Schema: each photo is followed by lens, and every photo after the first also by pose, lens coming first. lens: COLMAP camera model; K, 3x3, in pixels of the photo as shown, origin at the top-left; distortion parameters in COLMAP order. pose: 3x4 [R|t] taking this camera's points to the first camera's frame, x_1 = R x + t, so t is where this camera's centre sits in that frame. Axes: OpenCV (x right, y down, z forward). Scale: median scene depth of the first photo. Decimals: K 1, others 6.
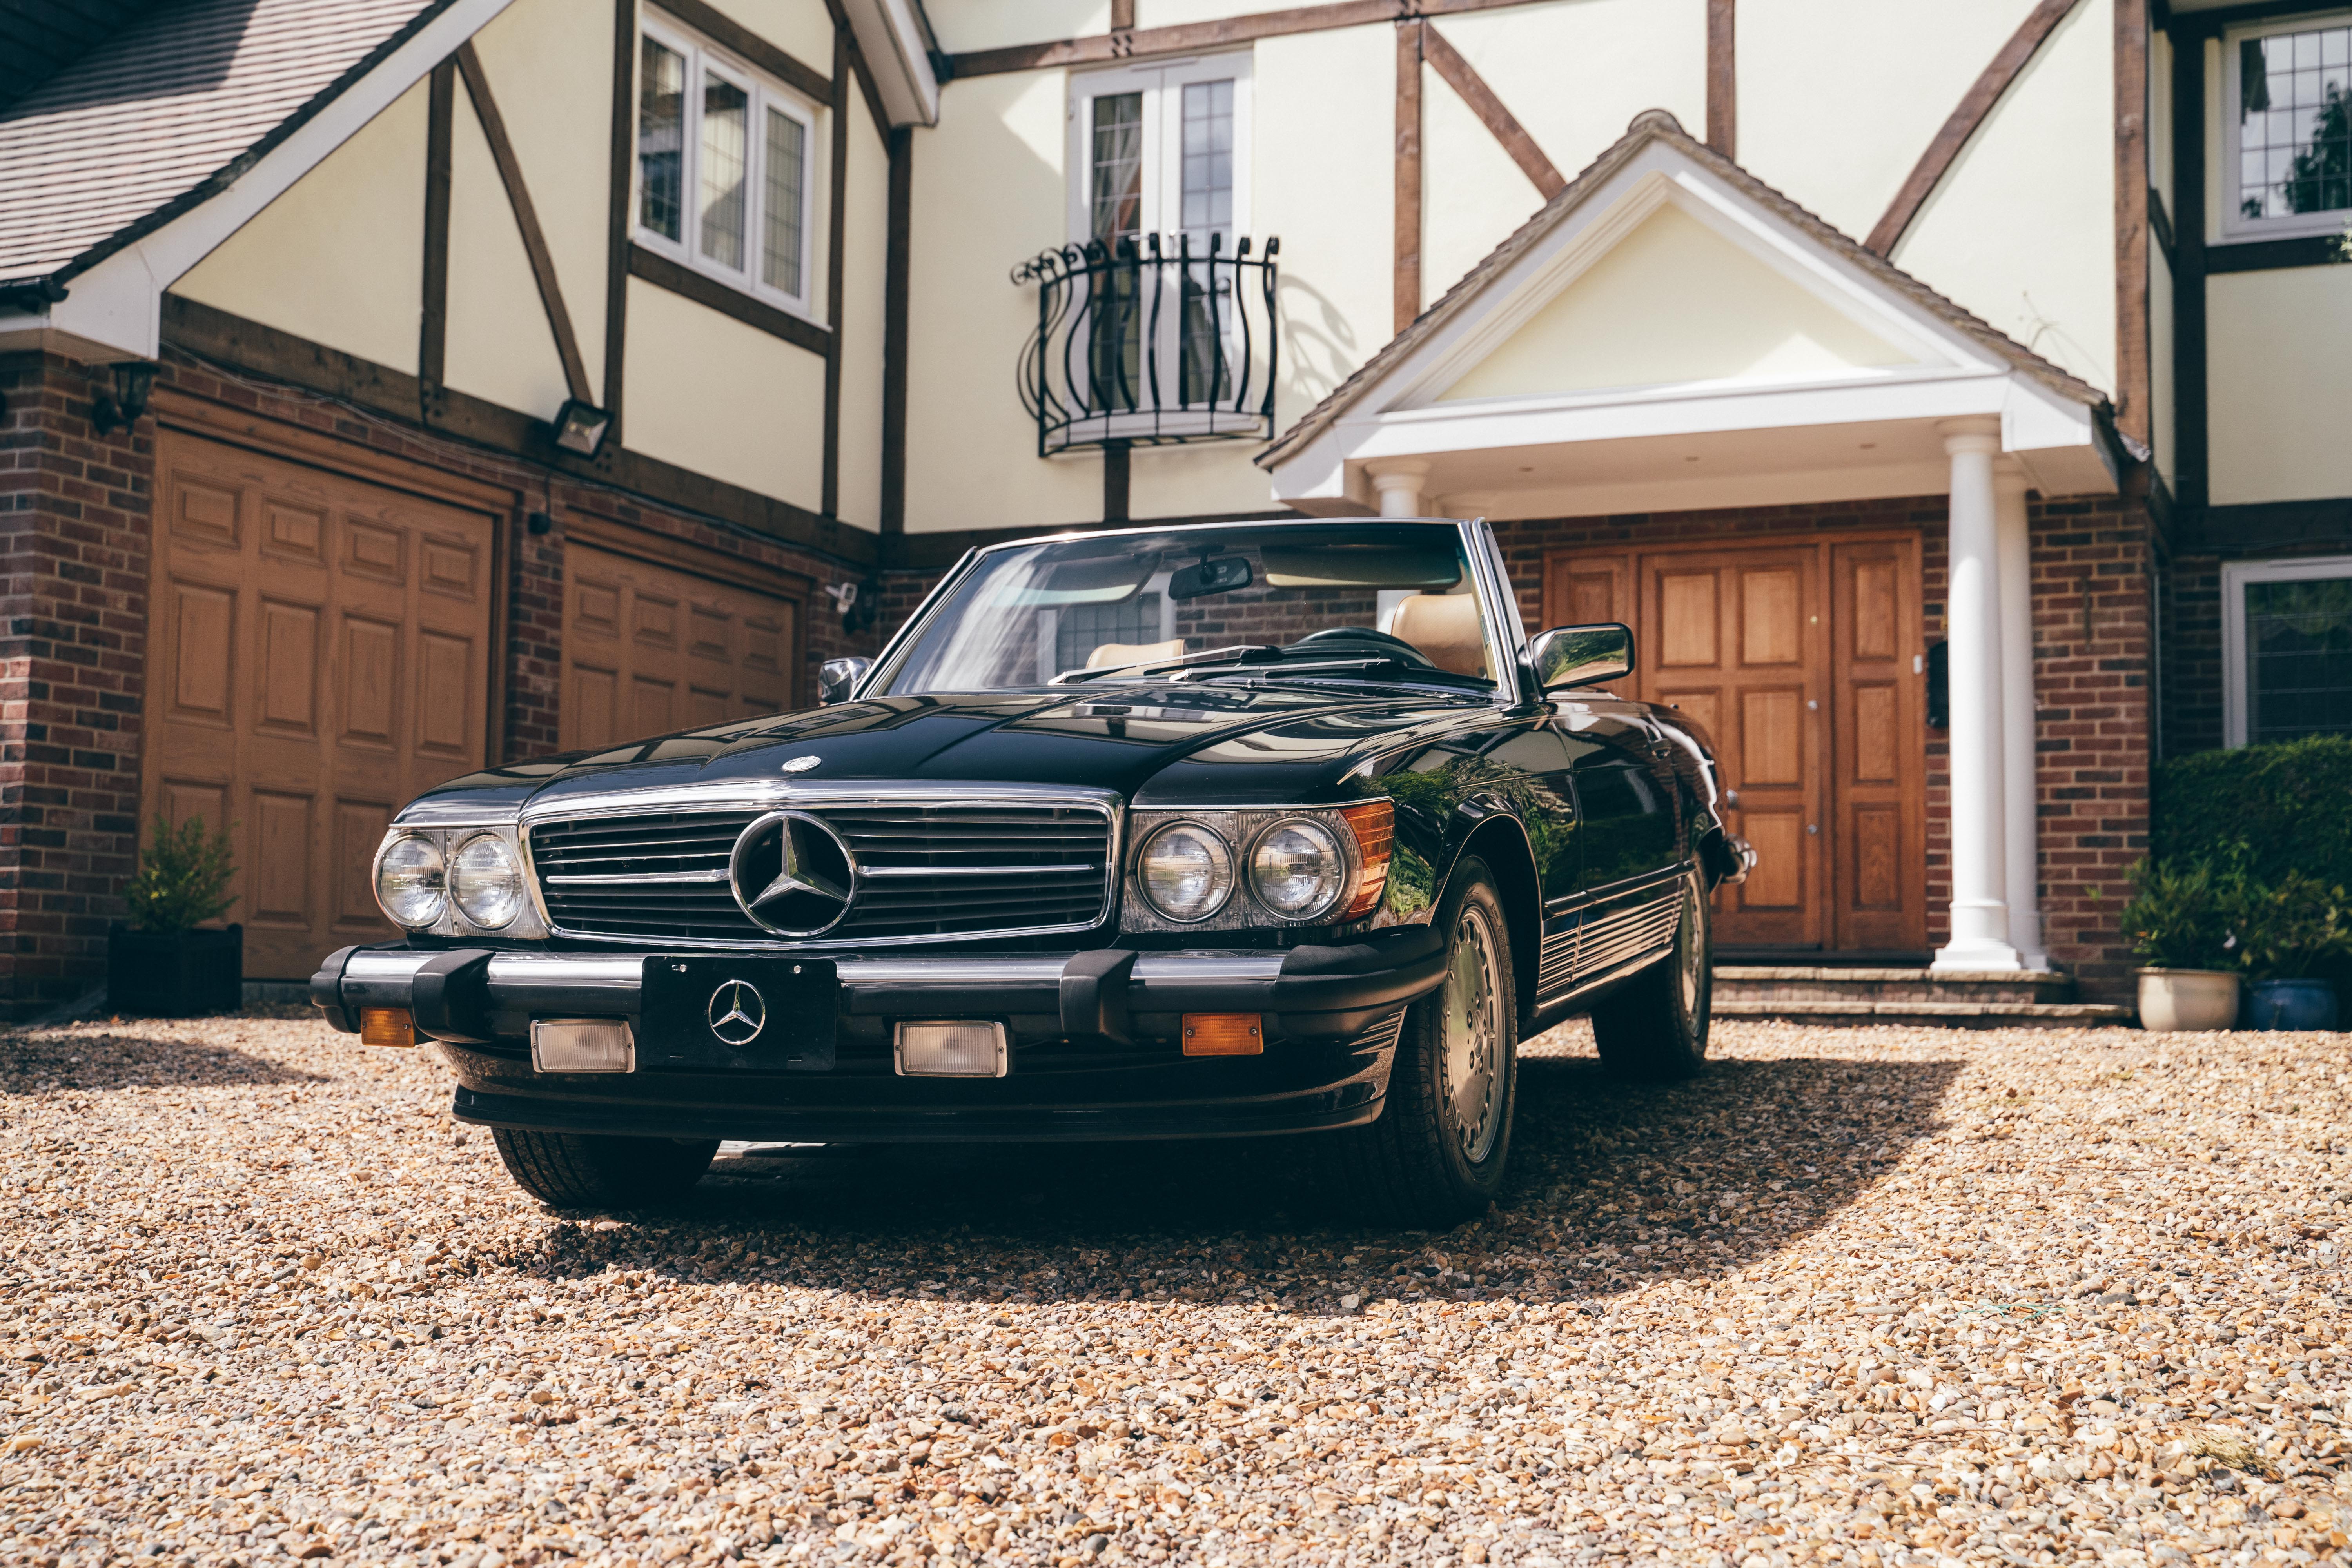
lens RADIAL K [[2889.7, 0, 1172.0], [0, 2889.7, 760.4], [0, 0, 1]] dist [0.033448, 0.000000]
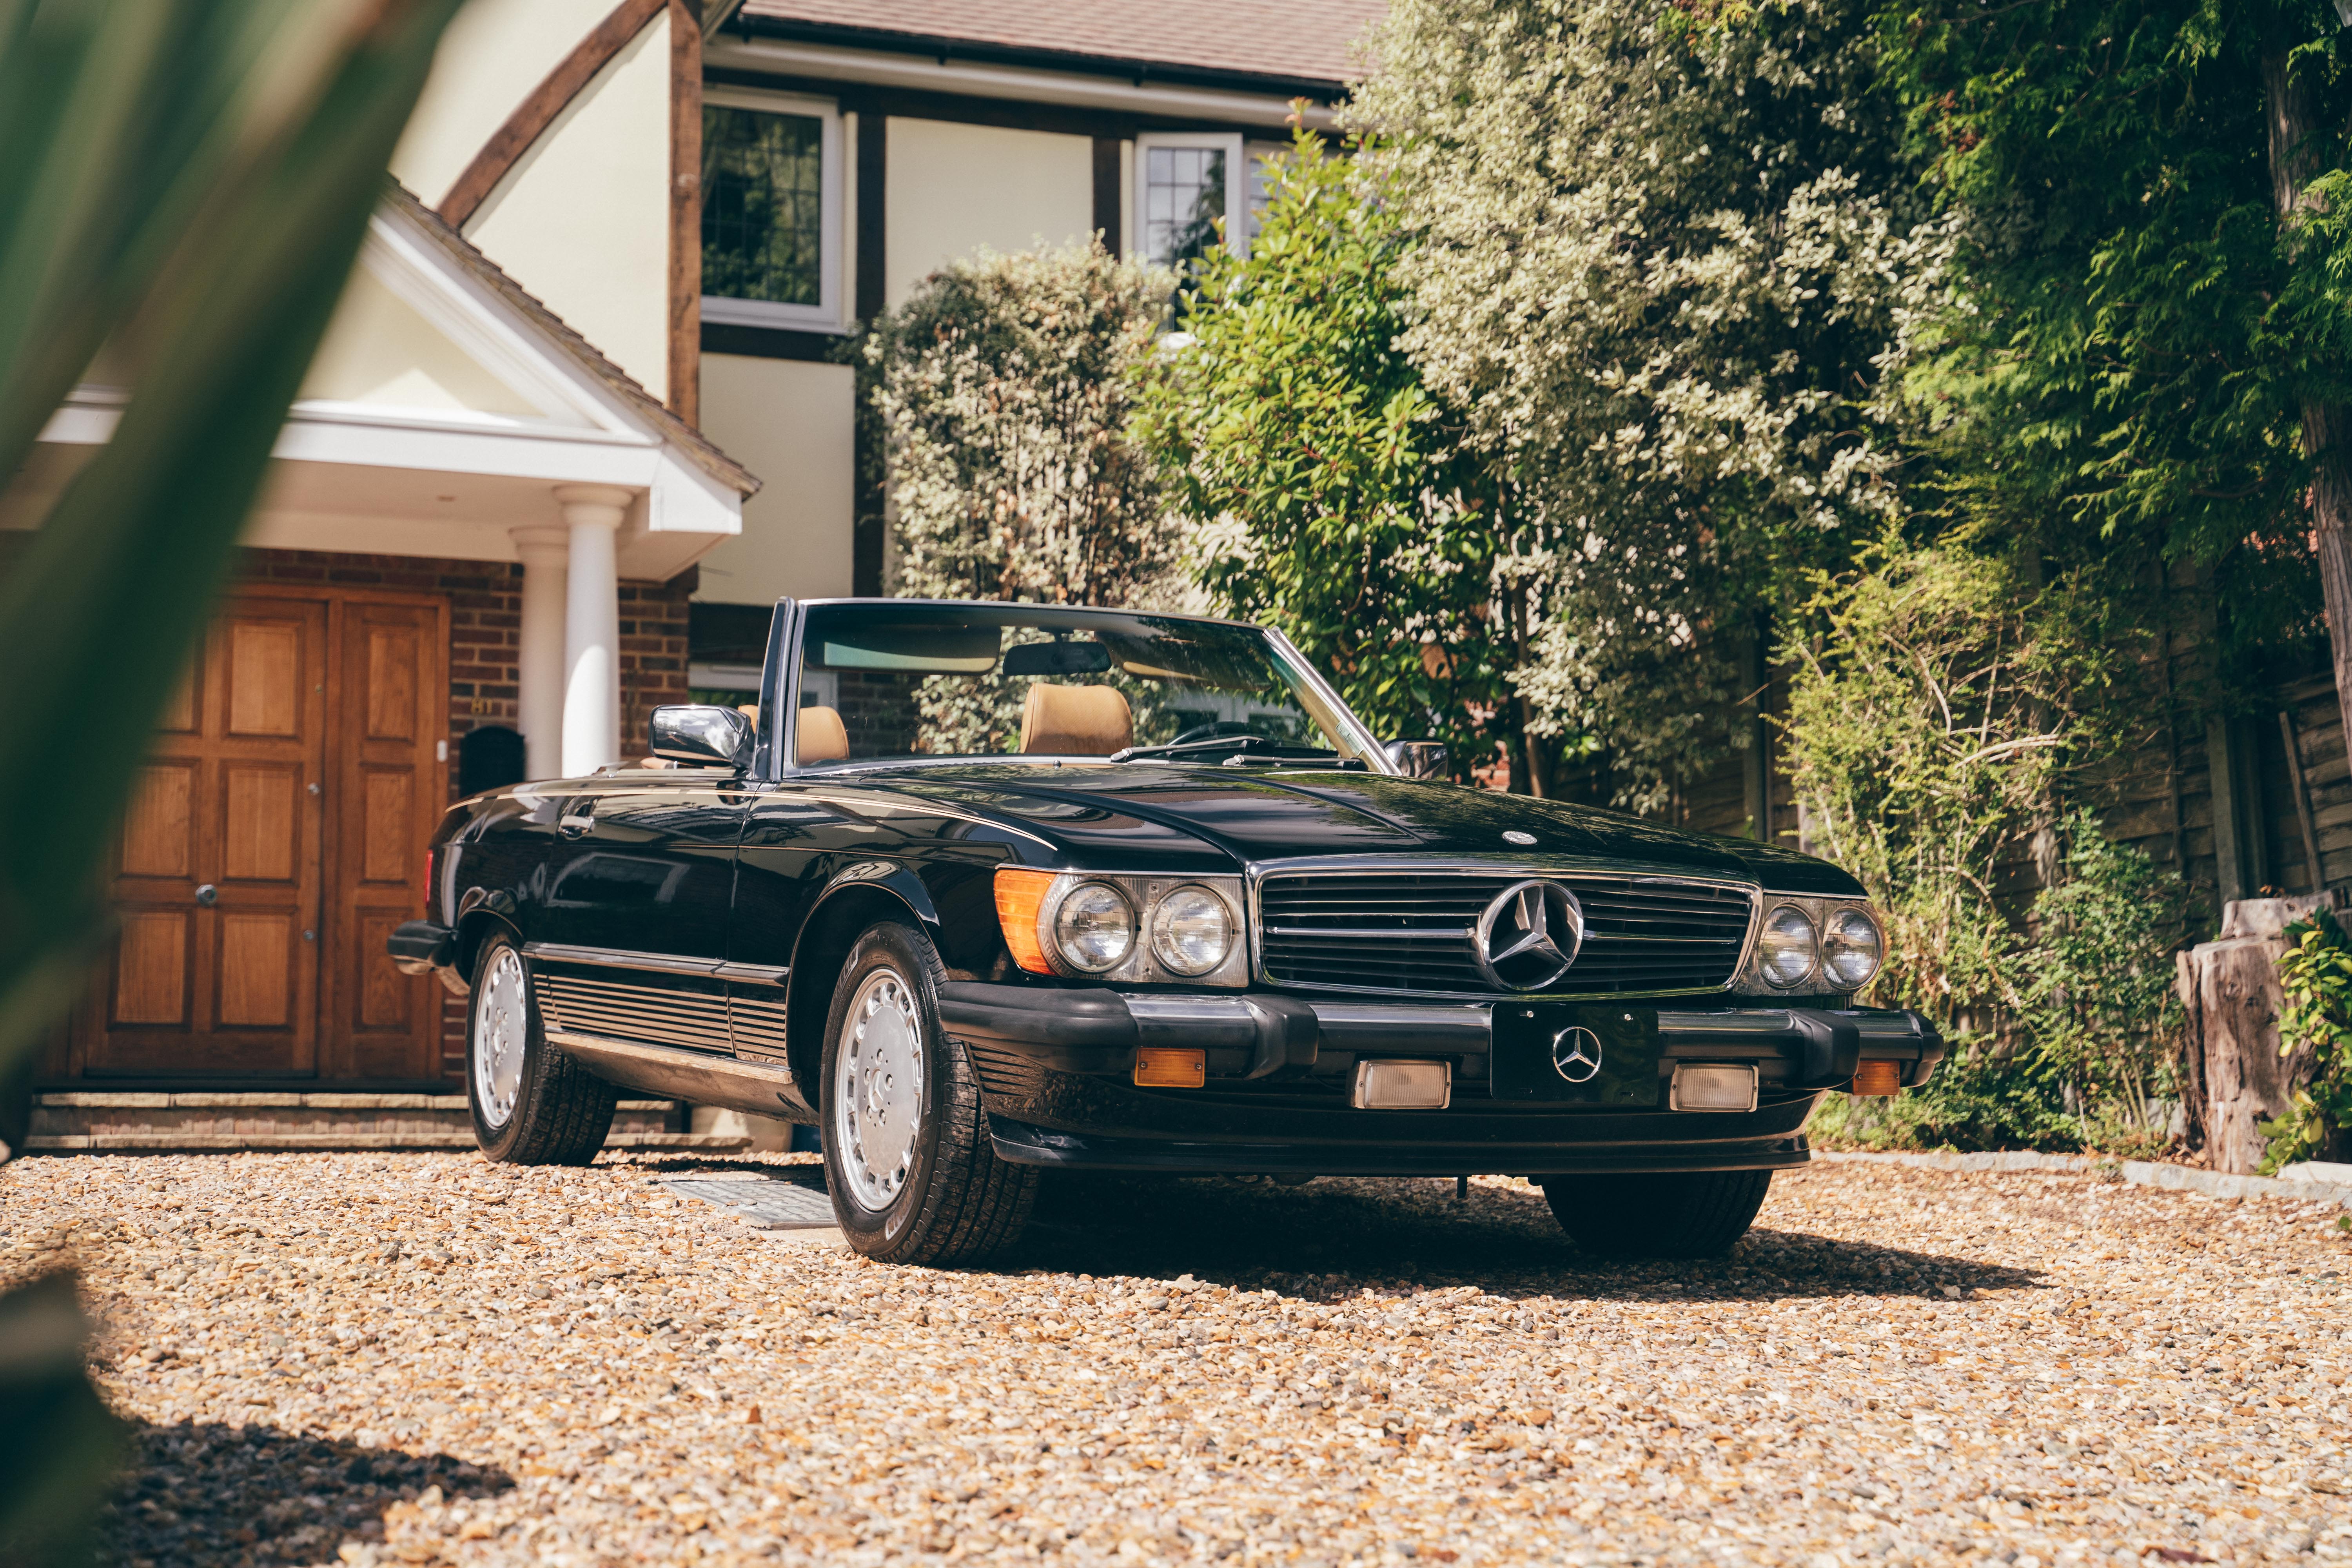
lens RADIAL K [[3857.2, 0, 1189.7], [0, 3857.2, 759.2], [0, 0, 1]] dist [0.121632, 0.000000]
pose [[0.721525, 0.071013, 0.688737, -0.403869], [-0.050773, 0.997475, -0.049656, 0.016695], [-0.690524, 0.000859, 0.723309, 0.000310]]
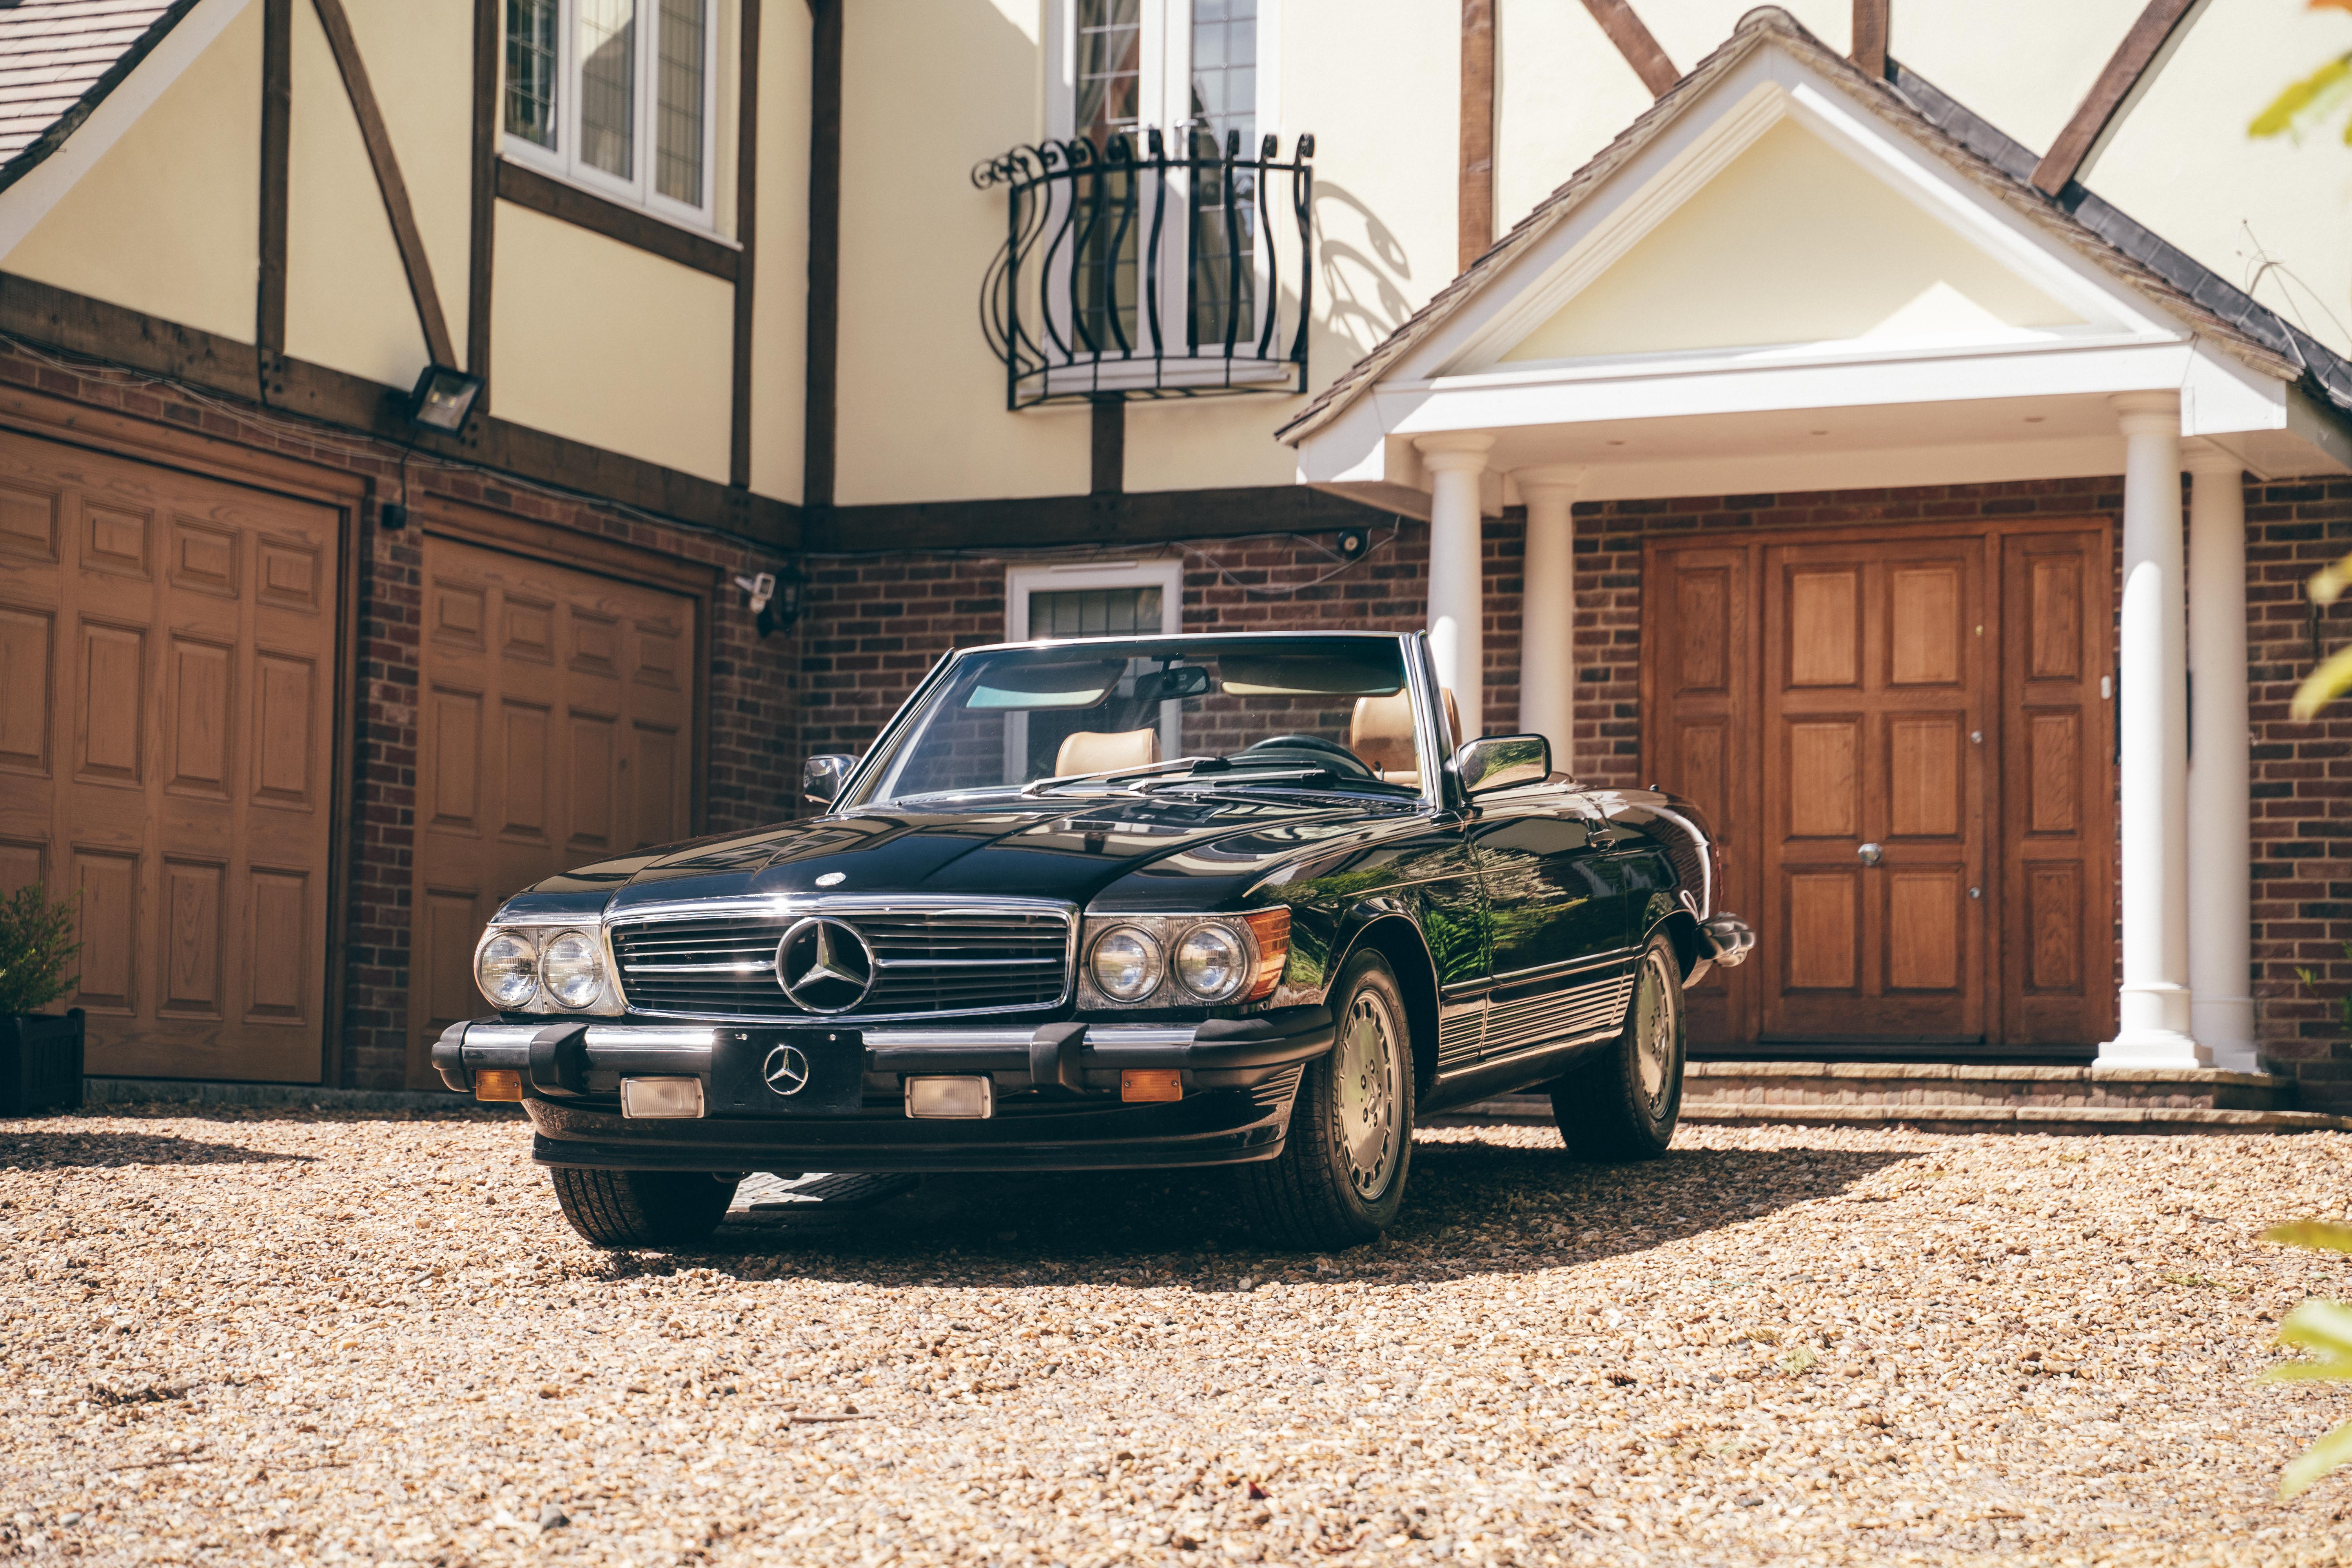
lens RADIAL K [[4856.8, 0, 1189.3], [0, 4856.8, 762.0], [0, 0, 1]] dist [0.267969, 0.000000]
pose [[0.999970, 0.001424, -0.007548, 0.015454], [-0.001387, 0.999987, 0.004901, -0.019865], [0.007555, -0.004890, 0.999960, -0.374740]]
